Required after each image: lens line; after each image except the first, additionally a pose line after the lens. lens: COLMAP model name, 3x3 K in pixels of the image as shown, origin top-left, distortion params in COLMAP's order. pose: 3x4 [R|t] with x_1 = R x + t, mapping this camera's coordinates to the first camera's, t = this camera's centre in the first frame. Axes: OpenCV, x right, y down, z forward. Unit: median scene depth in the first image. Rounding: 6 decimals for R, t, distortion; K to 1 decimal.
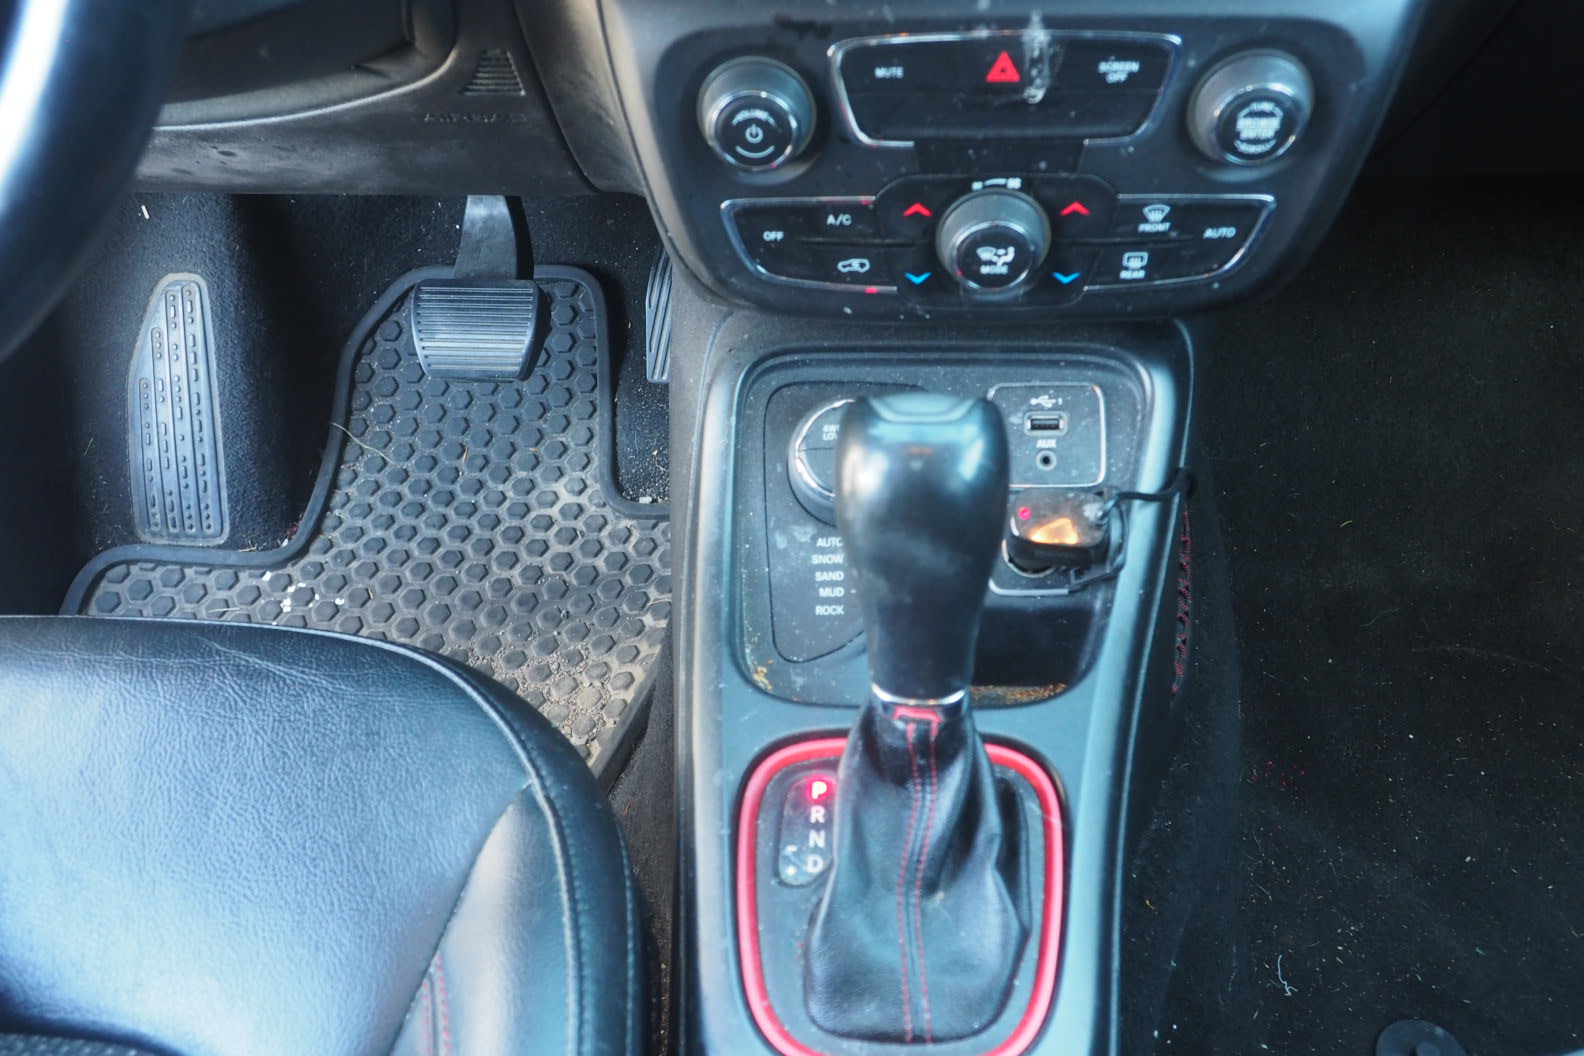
lens RADIAL K [[1385.9, 0, 792.0], [0, 1385.9, 528.0], [0, 0, 1]] dist [-0.016223, 0.003553]
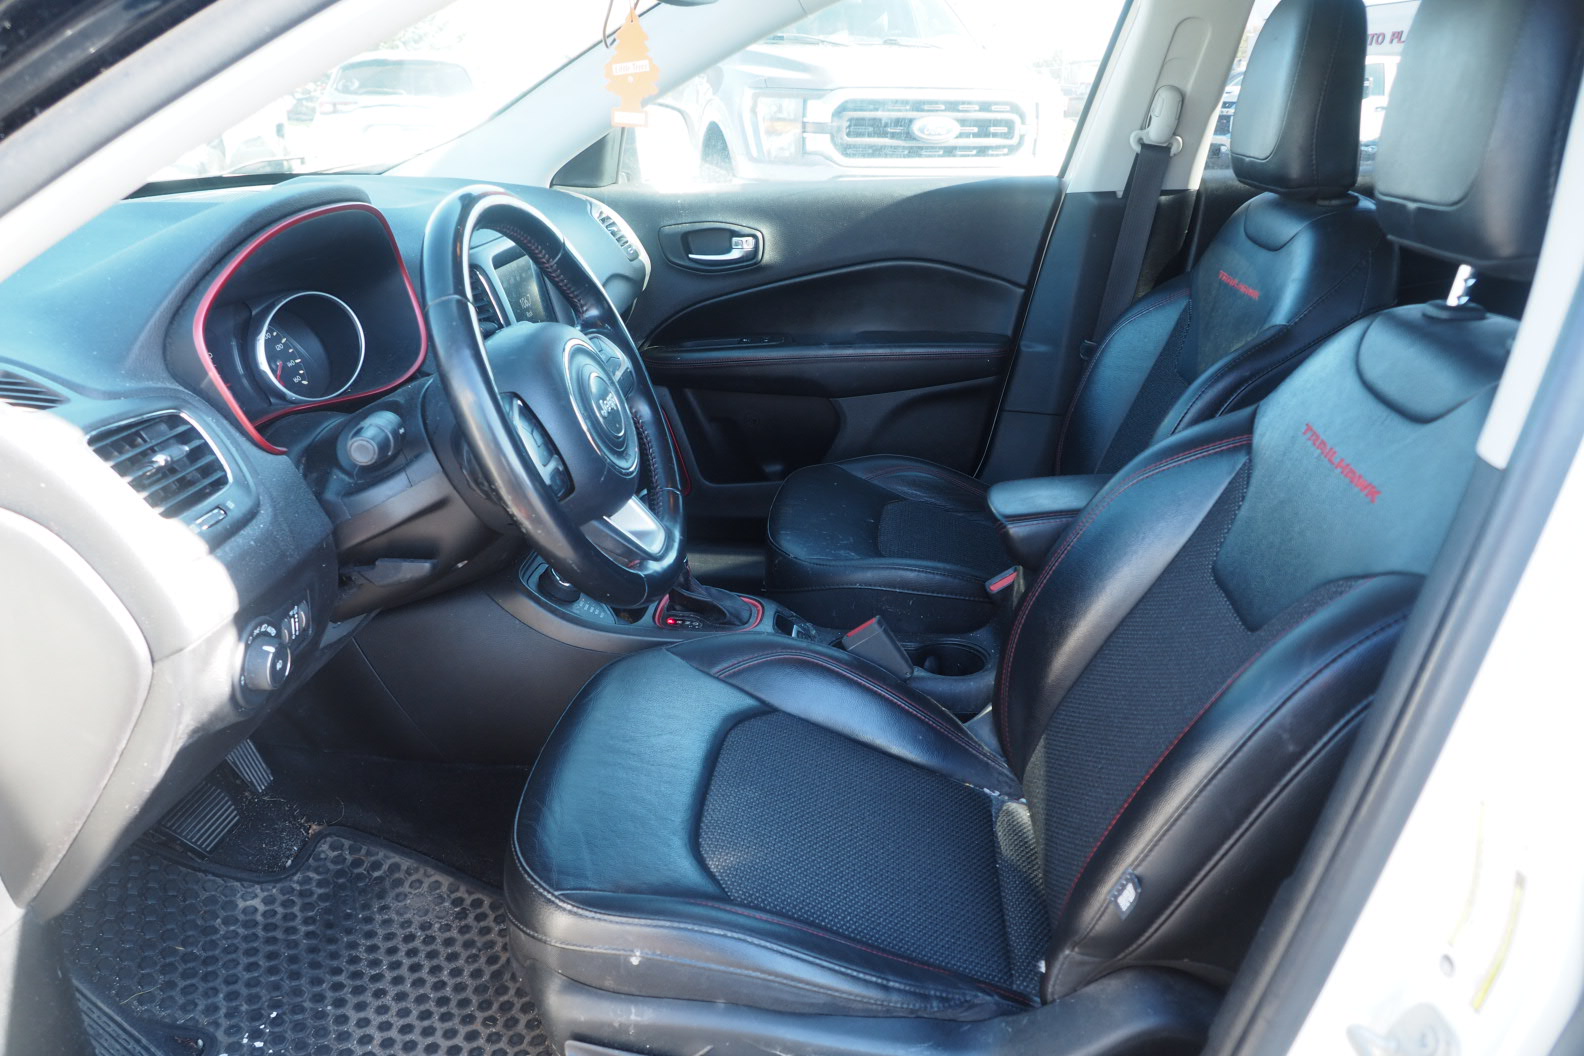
lens RADIAL K [[1119.3, 0, 792.0], [0, 1119.3, 528.0], [0, 0, 1]] dist [-0.022324, 0.003644]
pose [[0.015312, -0.326904, 0.944933, -2.434396], [0.681013, 0.695369, 0.229531, -0.386381], [-0.732112, 0.639997, 0.233273, 0.011614]]
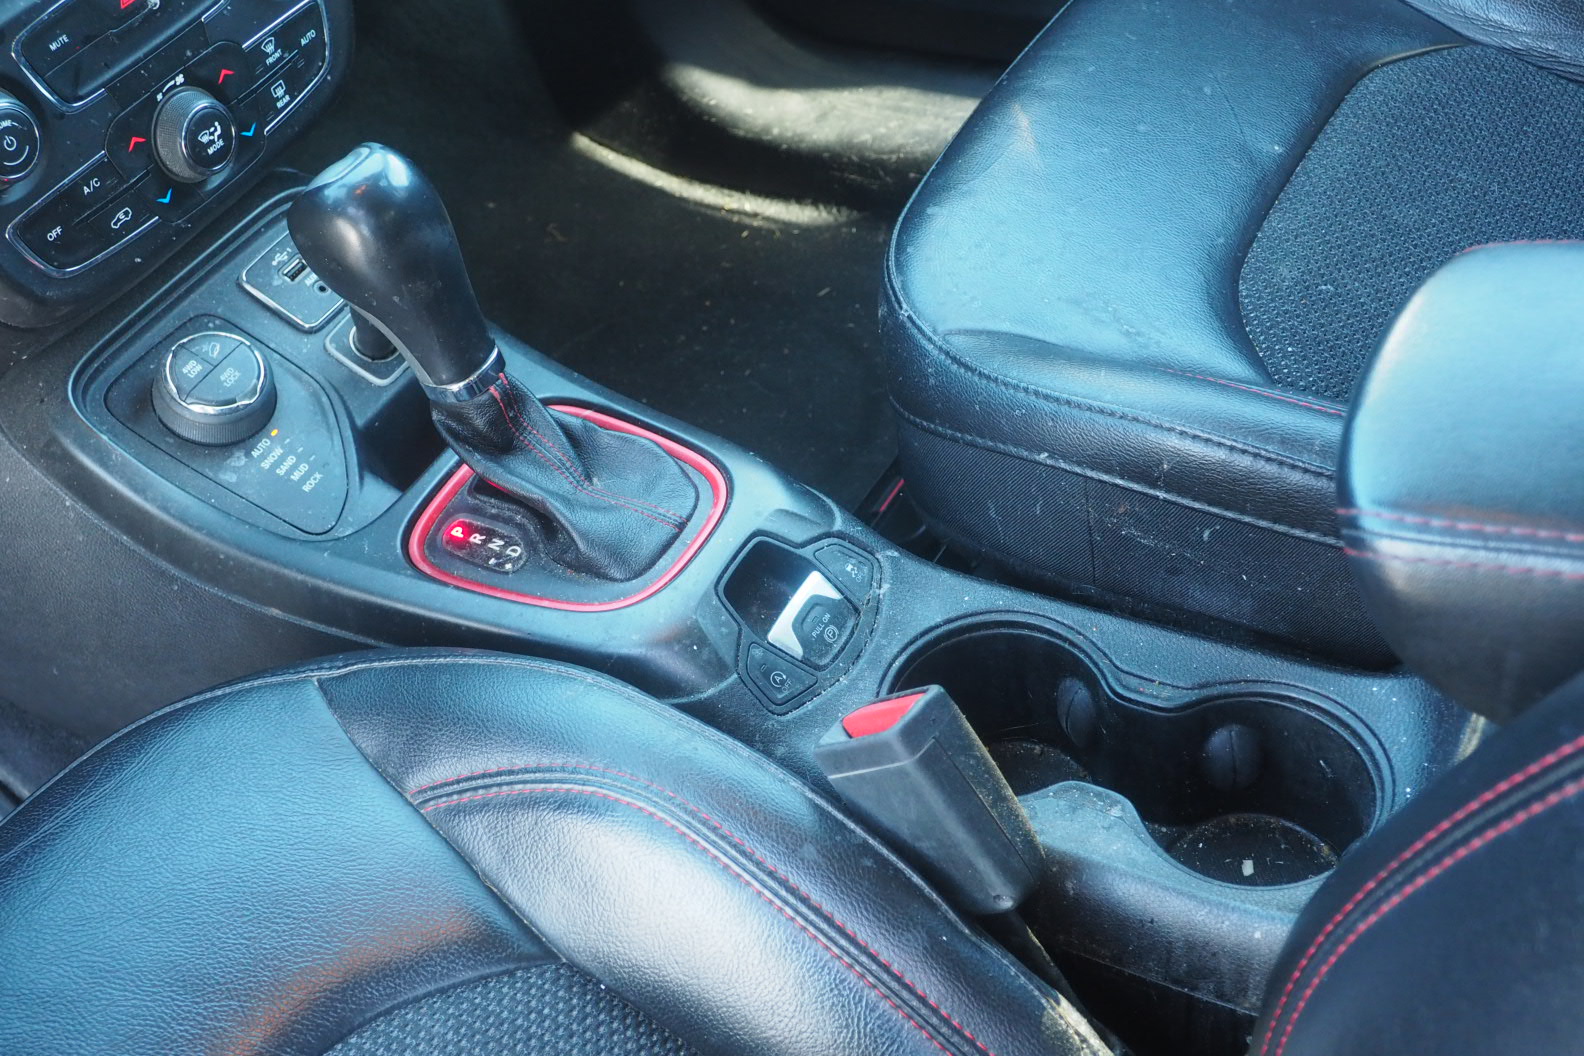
lens RADIAL K [[1678.6, 0, 792.0], [0, 1678.6, 528.0], [0, 0, 1]] dist [-0.021686, 0.025619]
pose [[0.434579, -0.644870, 0.628716, -0.753480], [0.722420, 0.666459, 0.184233, 0.126758], [-0.537820, 0.374134, 0.755496, -0.243987]]
